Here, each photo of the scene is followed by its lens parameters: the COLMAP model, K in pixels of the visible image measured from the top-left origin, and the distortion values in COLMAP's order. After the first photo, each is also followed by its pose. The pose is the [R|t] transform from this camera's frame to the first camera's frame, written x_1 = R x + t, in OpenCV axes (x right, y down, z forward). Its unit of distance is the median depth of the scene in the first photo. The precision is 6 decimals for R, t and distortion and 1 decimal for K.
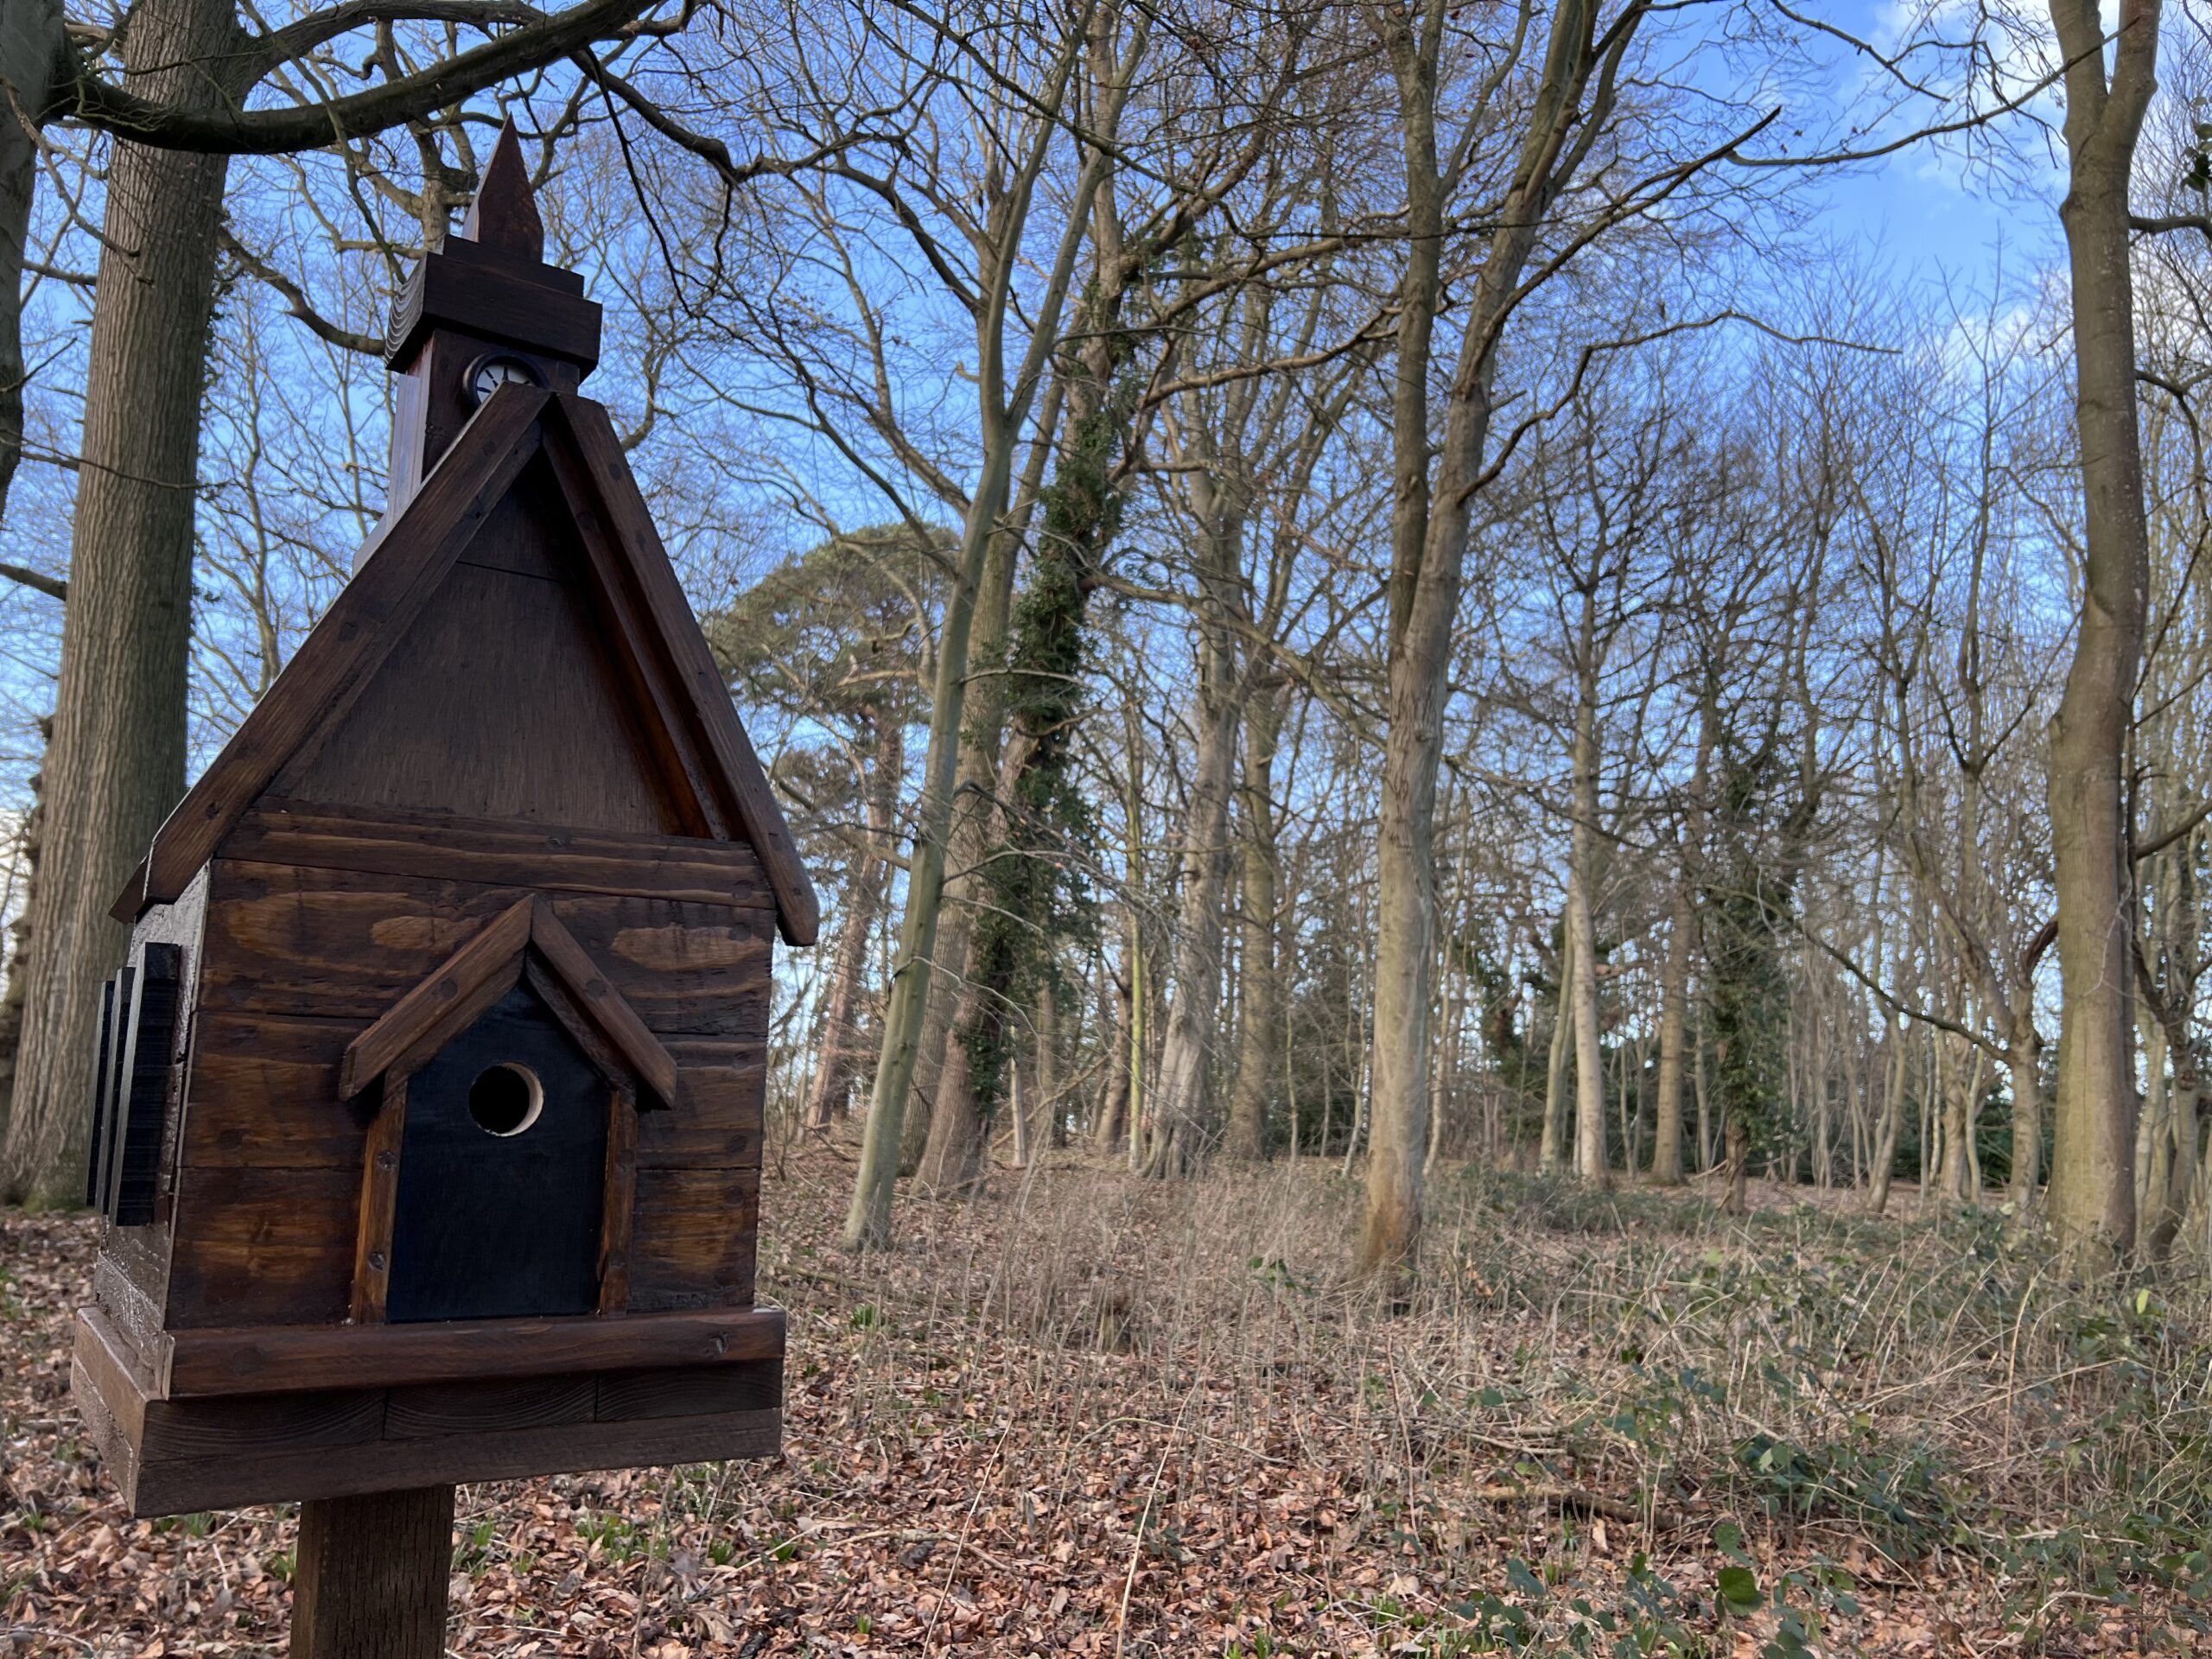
lens RADIAL K [[1678.3, 0, 1107.5], [0, 1678.3, 819.7], [0, 0, 1]] dist [0.031710, -0.043467]
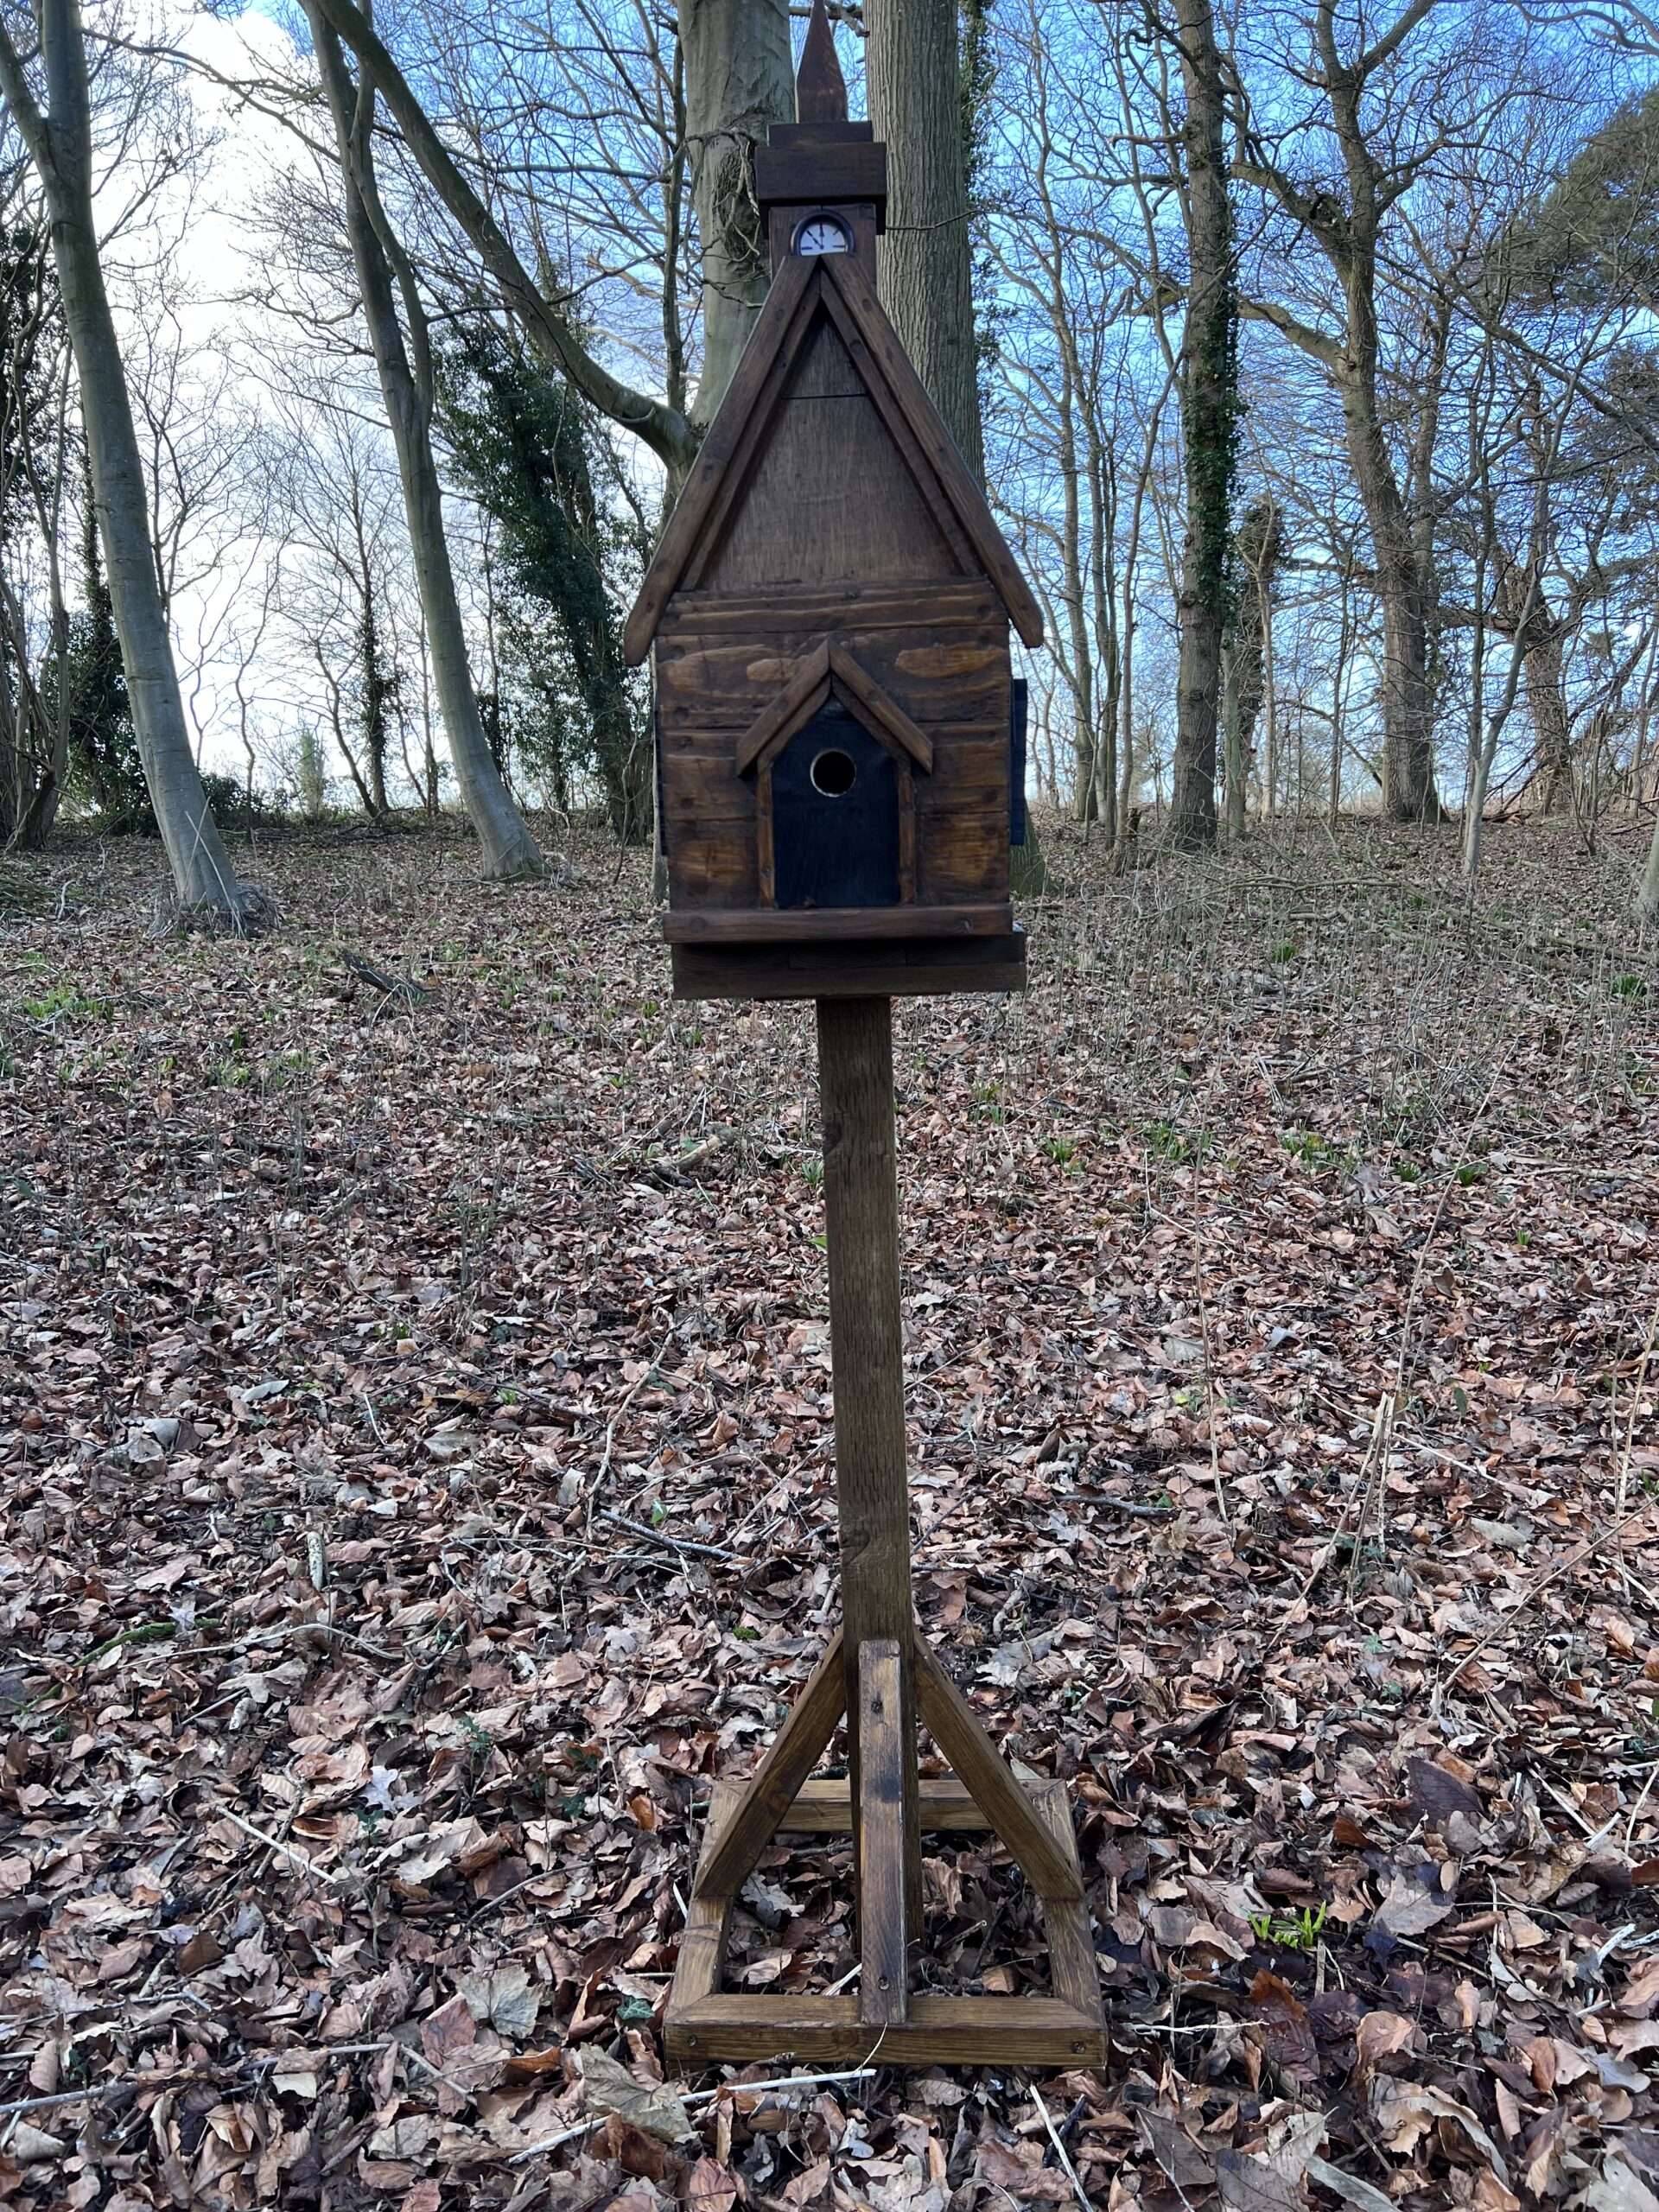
lens RADIAL K [[1670.3, 0, 815.0], [0, 1670.3, 1175.1], [0, 0, 1]] dist [0.034427, -0.007092]
pose [[0.794389, 0.083053, -0.601704, 0.544302], [0.152870, 0.931385, 0.330383, -0.003423], [0.587857, -0.354435, 0.727186, -0.257132]]
